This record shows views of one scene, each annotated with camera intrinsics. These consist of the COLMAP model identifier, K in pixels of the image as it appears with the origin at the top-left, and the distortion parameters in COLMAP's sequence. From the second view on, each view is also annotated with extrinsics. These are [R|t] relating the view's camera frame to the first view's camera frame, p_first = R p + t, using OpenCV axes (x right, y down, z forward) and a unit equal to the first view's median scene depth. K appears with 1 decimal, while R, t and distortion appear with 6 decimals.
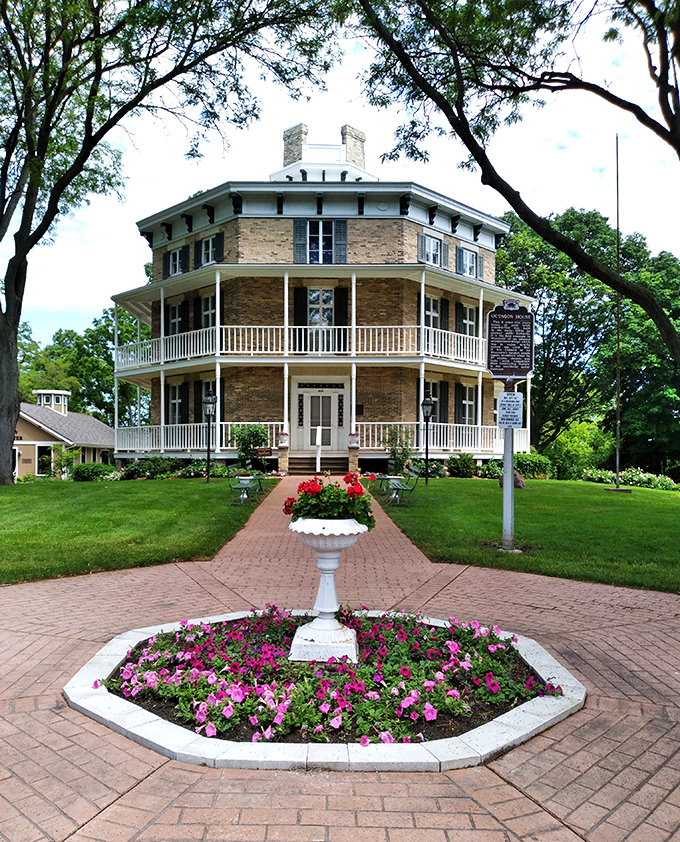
lens RADIAL K [[701.8, 0, 340.0], [0, 701.8, 421.0], [0, 0, 1]] dist [0.000618, 0.000236]
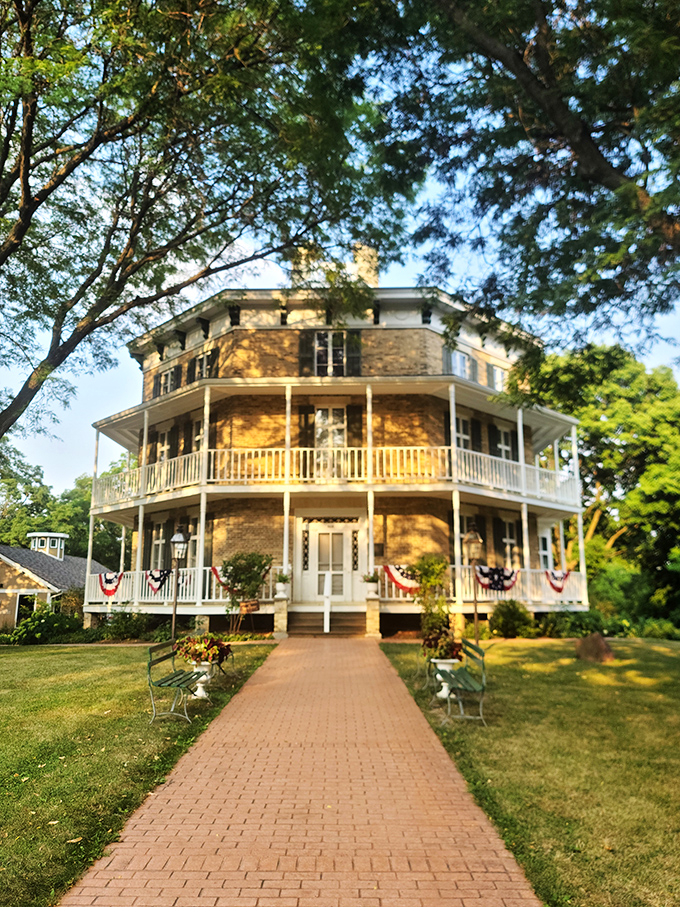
lens RADIAL K [[662.0, 0, 339.8], [0, 662.0, 485.2], [0, 0, 1]] dist [0.077136, -0.000963]
pose [[0.999836, -0.005607, -0.017219, -0.002647], [0.003554, 0.993123, -0.117023, -0.000791], [0.017756, 0.116943, 0.992980, 0.215381]]
